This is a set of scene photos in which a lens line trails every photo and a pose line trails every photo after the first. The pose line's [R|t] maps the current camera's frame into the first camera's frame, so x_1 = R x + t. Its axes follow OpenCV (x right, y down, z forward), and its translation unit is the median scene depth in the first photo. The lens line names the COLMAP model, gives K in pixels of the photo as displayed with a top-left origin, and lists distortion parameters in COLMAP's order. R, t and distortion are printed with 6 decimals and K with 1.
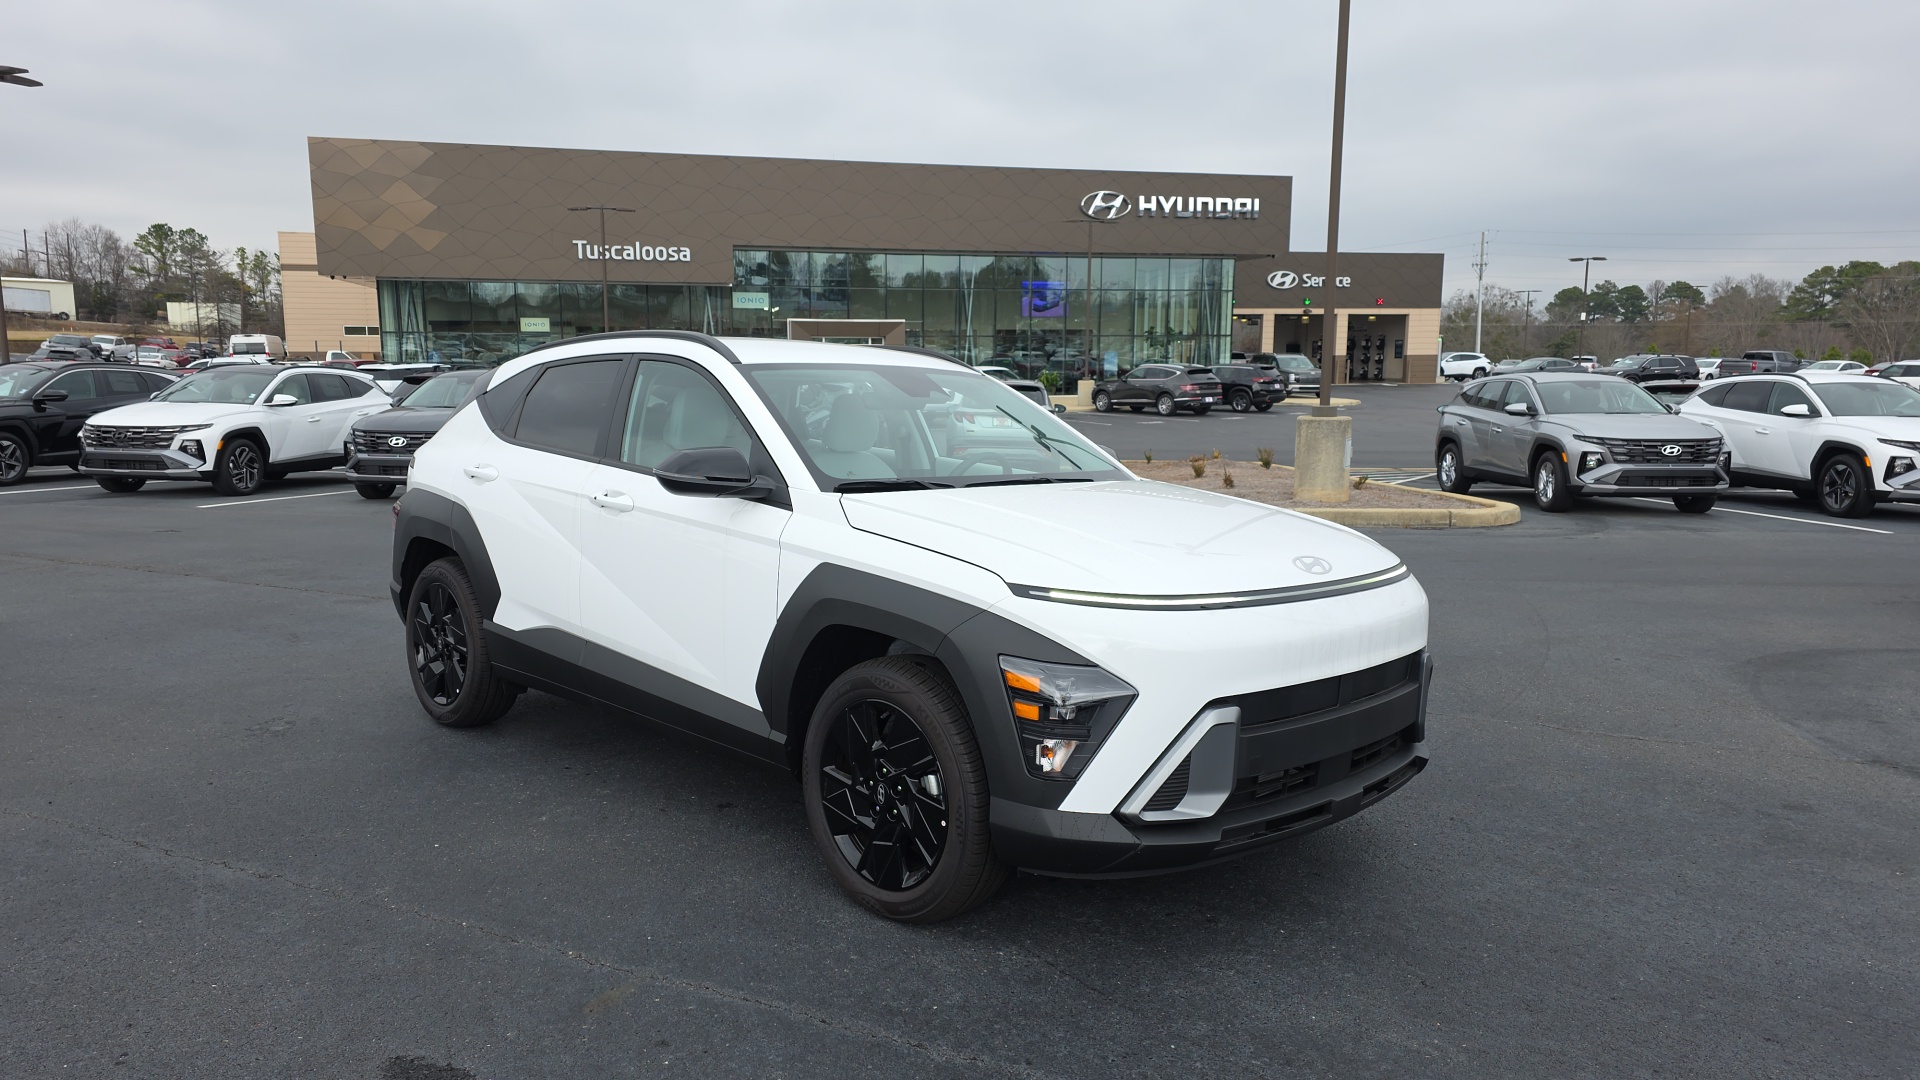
lens RADIAL K [[1293.8, 0, 952.0], [0, 1293.8, 548.2], [0, 0, 1]] dist [0.056808, -0.059192]
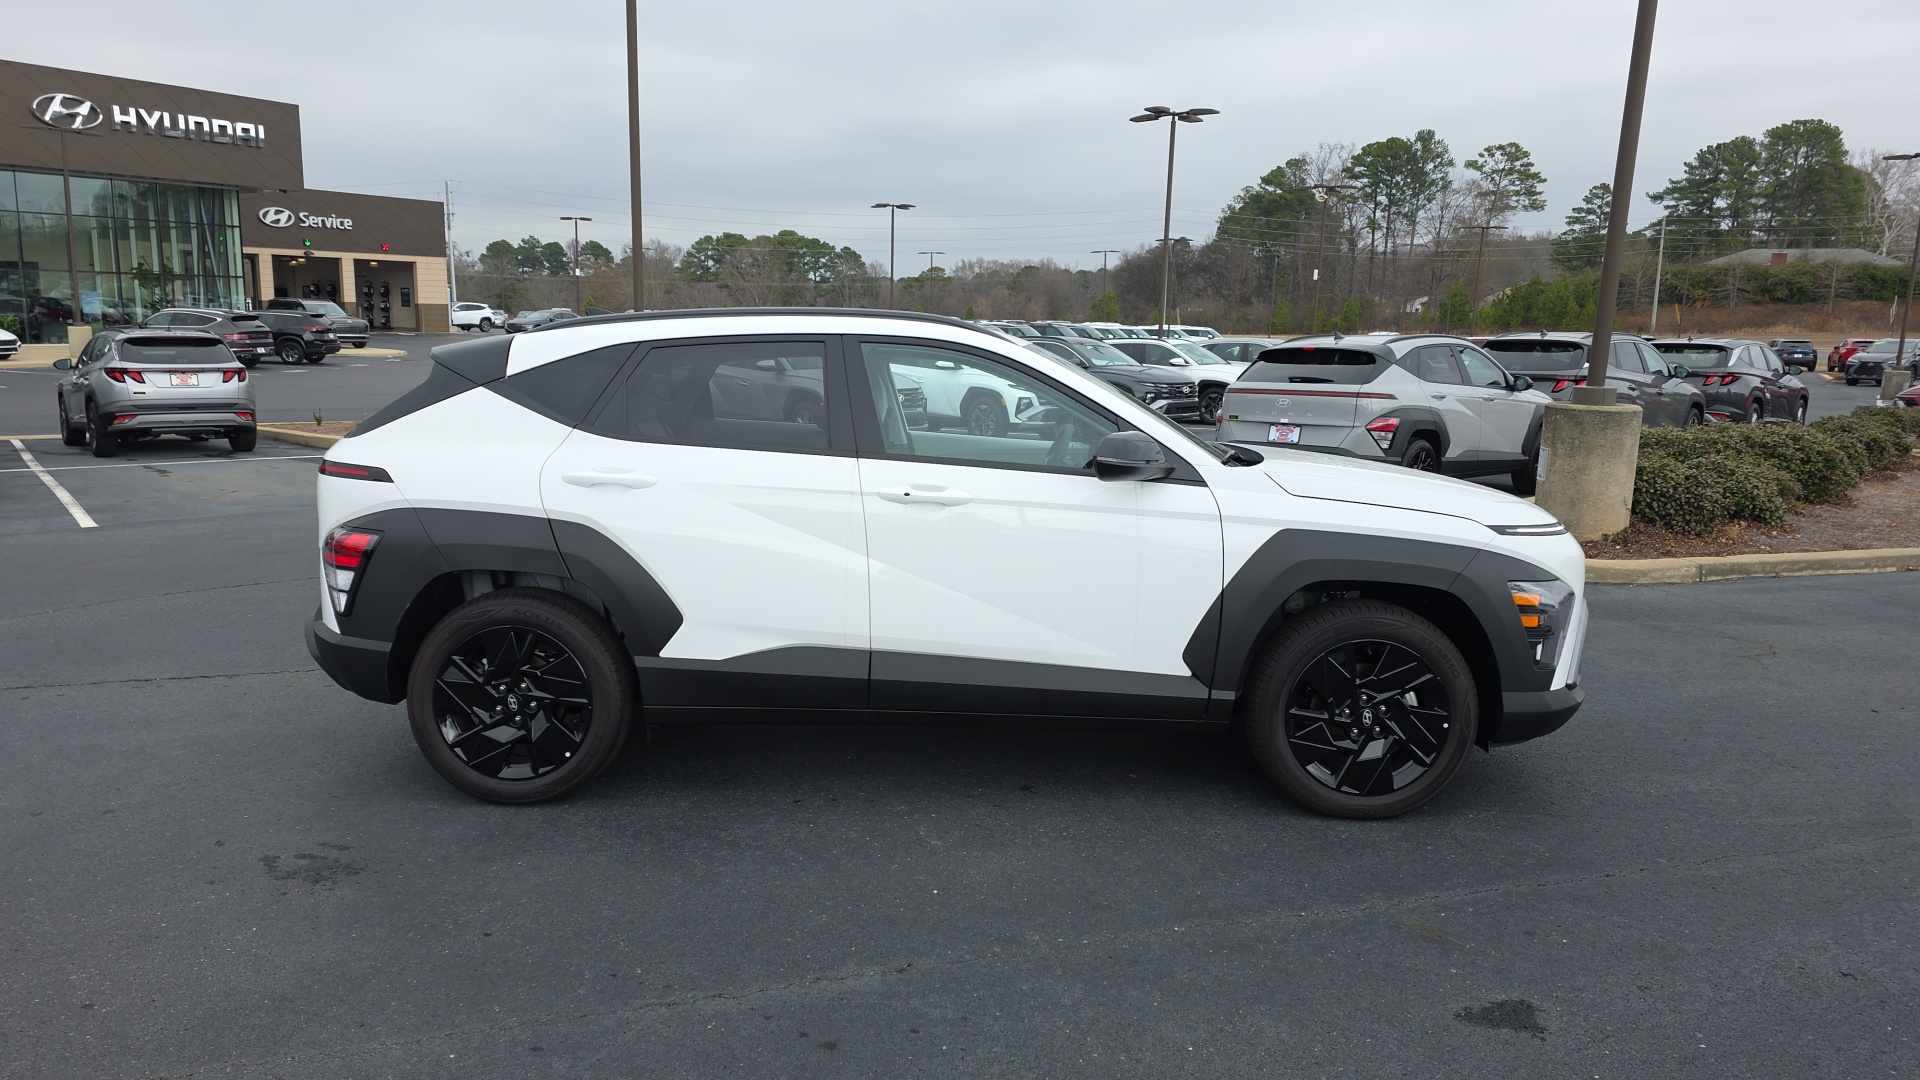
lens RADIAL K [[1295.5, 0, 927.2], [0, 1295.5, 523.2], [0, 0, 1]] dist [0.070878, -0.065273]
pose [[0.719841, -0.096823, 0.687353, -0.087507], [0.082516, 0.995139, 0.053763, -0.006472], [-0.689217, 0.018017, 0.724331, 0.031065]]
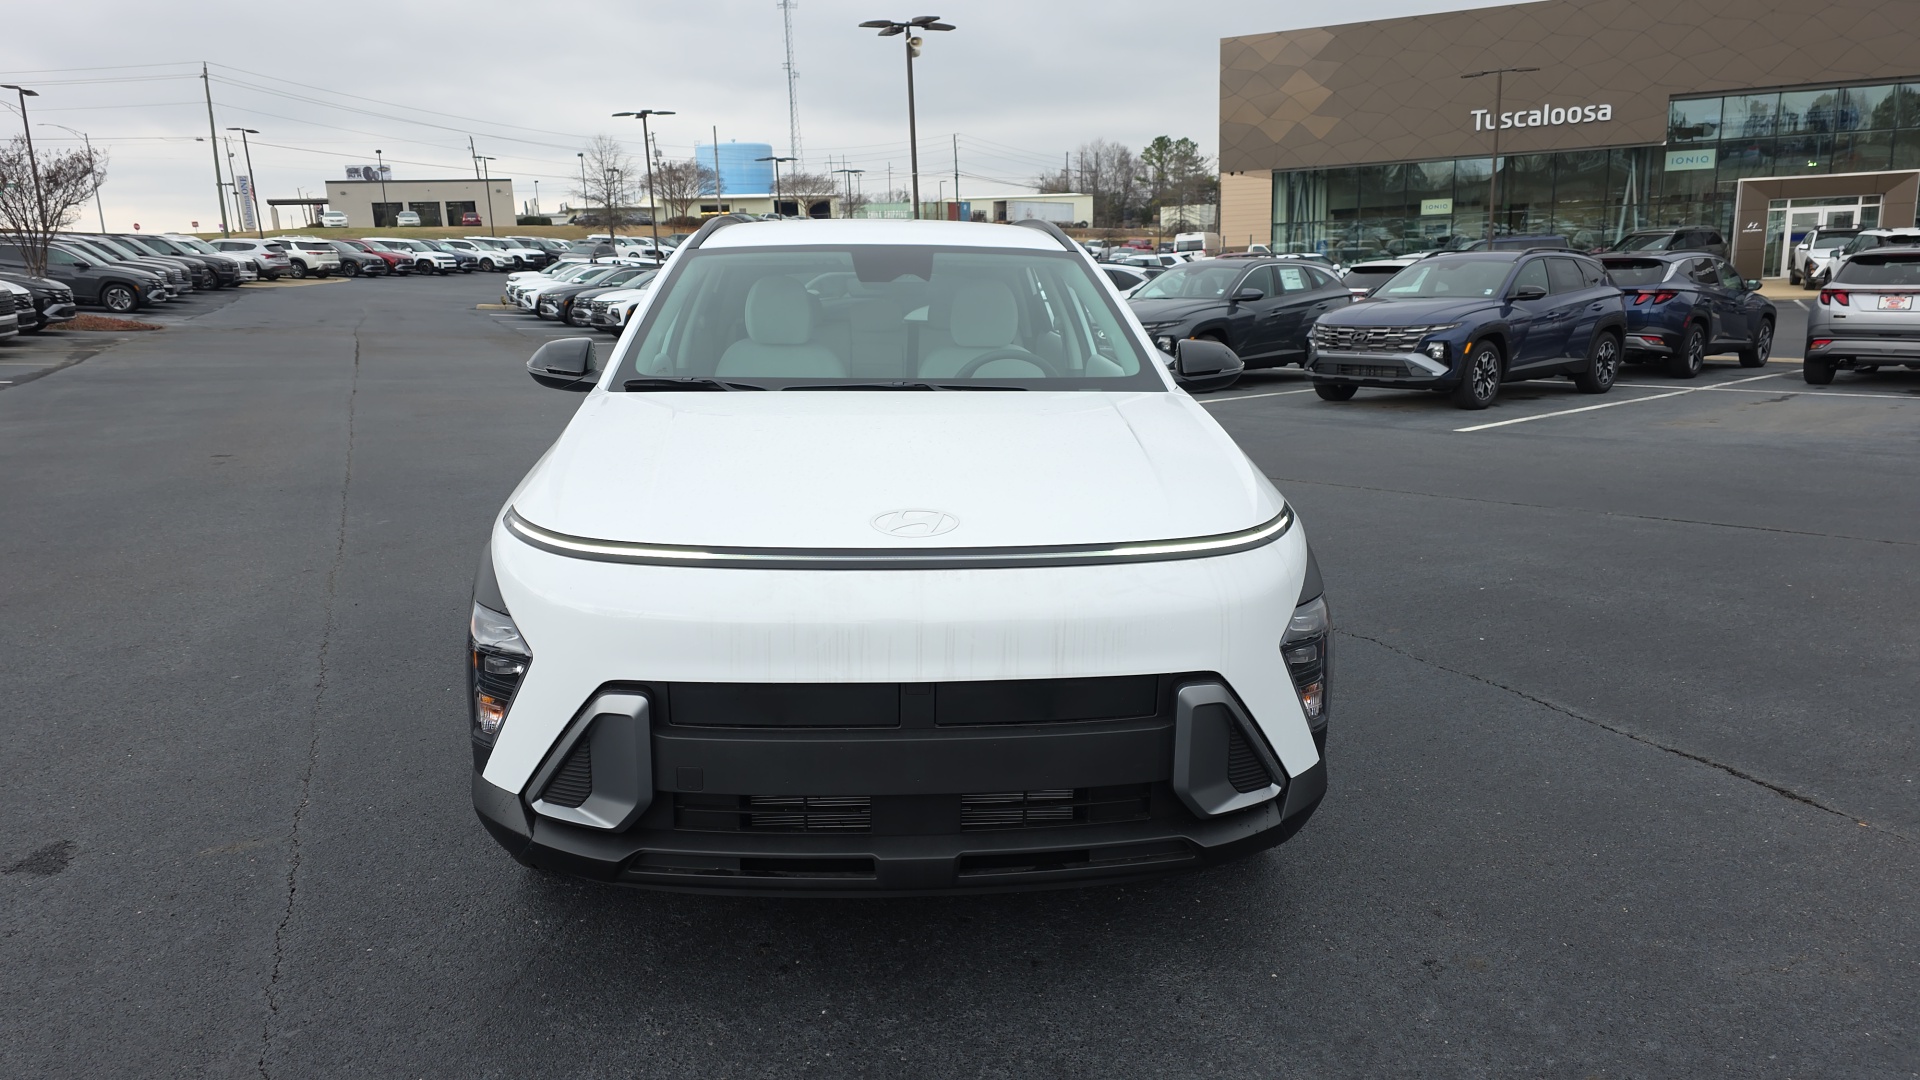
lens RADIAL K [[1293.8, 0, 952.0], [0, 1293.8, 548.2], [0, 0, 1]] dist [0.056808, -0.059192]
pose [[0.745048, 0.115519, -0.656931, 0.058508], [-0.060617, 0.992539, 0.105788, -0.003679], [0.664251, -0.038996, 0.746492, 0.039621]]
